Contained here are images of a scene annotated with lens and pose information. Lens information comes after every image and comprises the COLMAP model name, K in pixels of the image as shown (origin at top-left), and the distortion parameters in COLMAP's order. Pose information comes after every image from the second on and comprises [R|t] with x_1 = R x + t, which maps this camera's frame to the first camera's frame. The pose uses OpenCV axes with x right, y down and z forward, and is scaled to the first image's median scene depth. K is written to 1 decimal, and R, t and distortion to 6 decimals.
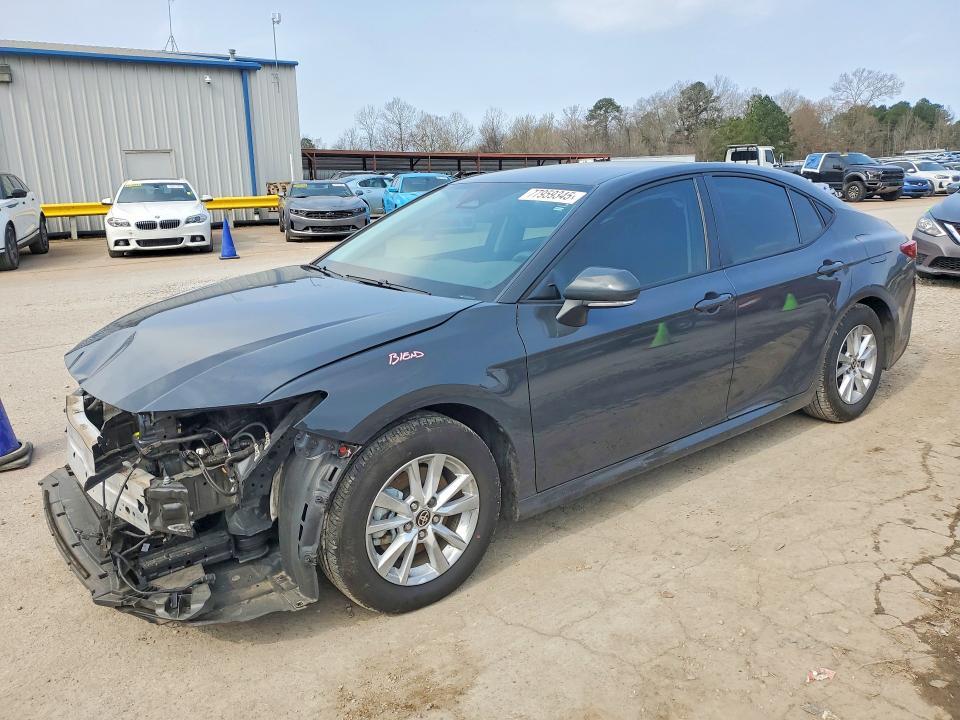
lens RADIAL K [[761.0, 0, 480.0], [0, 761.0, 360.0], [0, 0, 1]] dist [0.023032, -0.002612]
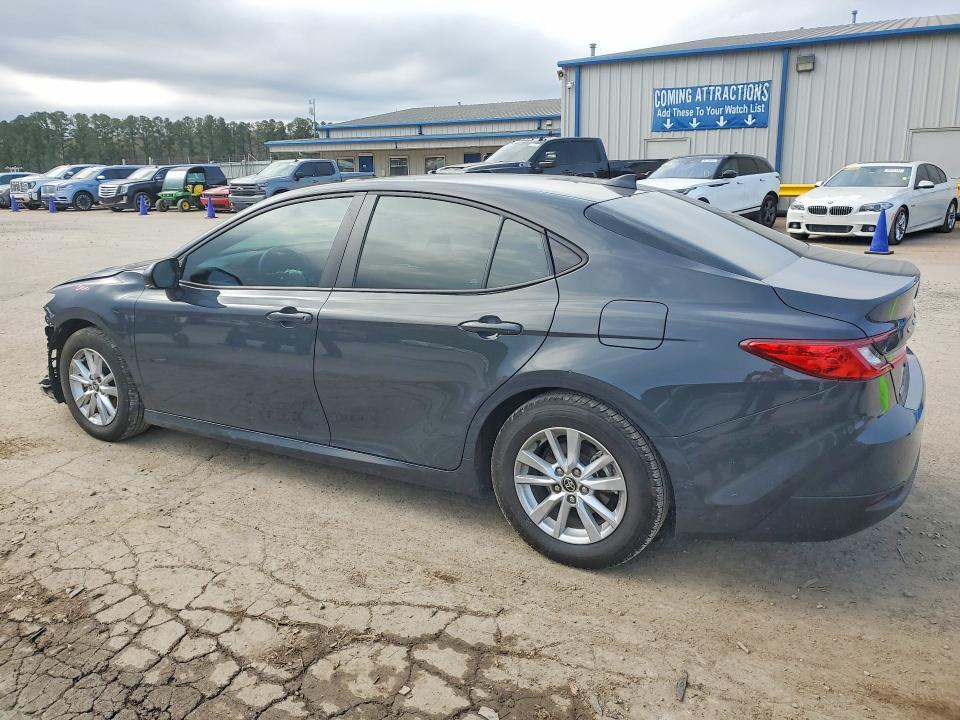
lens RADIAL K [[783.6, 0, 480.0], [0, 783.6, 360.0], [0, 0, 1]] dist [0.022927, 0.004293]
pose [[0.349968, 0.248474, -0.903207, 0.382560], [-0.221517, 0.958786, 0.177932, -0.075005], [0.910194, 0.137805, 0.390585, 0.230781]]
